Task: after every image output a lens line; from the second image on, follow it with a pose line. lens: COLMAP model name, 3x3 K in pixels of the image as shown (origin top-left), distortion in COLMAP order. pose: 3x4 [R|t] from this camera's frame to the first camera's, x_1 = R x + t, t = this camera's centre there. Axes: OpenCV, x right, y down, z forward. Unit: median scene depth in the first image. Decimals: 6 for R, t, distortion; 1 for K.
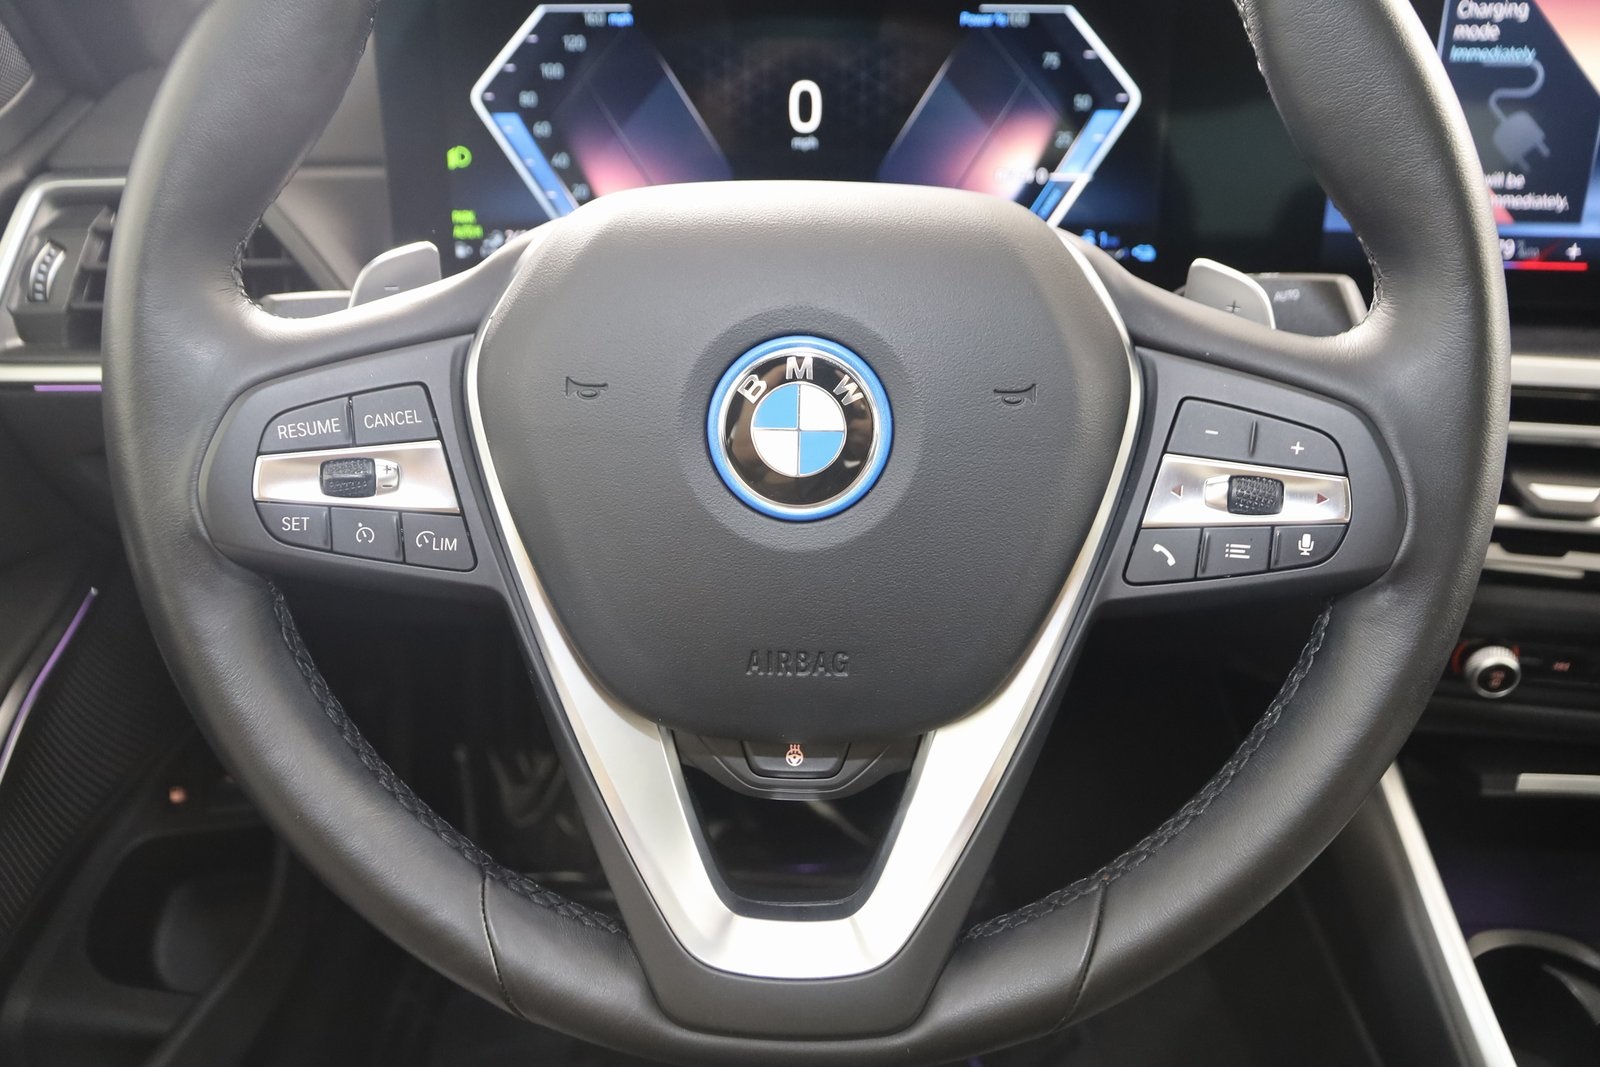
lens RADIAL K [[1222.3, 0, 799.4], [0, 1222.3, 528.5], [0, 0, 1]] dist [-0.072271, 0.008835]
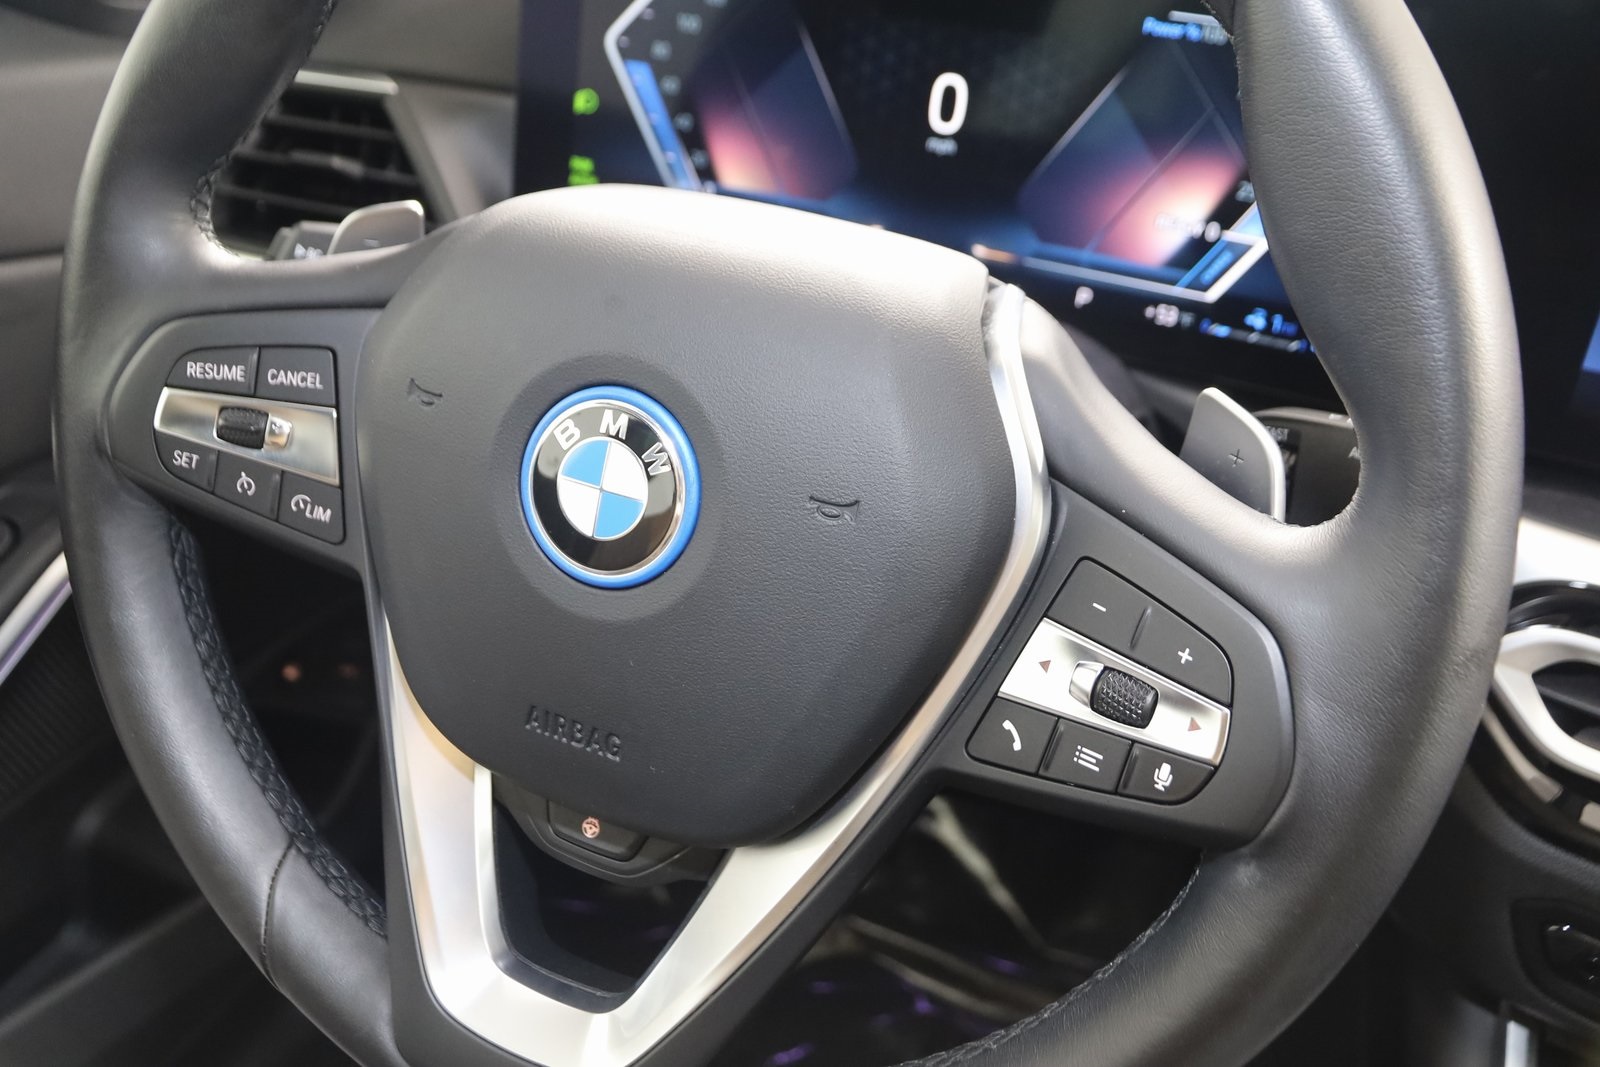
lens RADIAL K [[1403.2, 0, 767.9], [0, 1403.2, 536.0], [0, 0, 1]] dist [-0.031174, -0.002411]
pose [[0.913890, 0.245190, -0.323555, 0.427255], [-0.235424, 0.969394, 0.069644, -0.137883], [0.330728, 0.012525, 0.943643, 0.046130]]
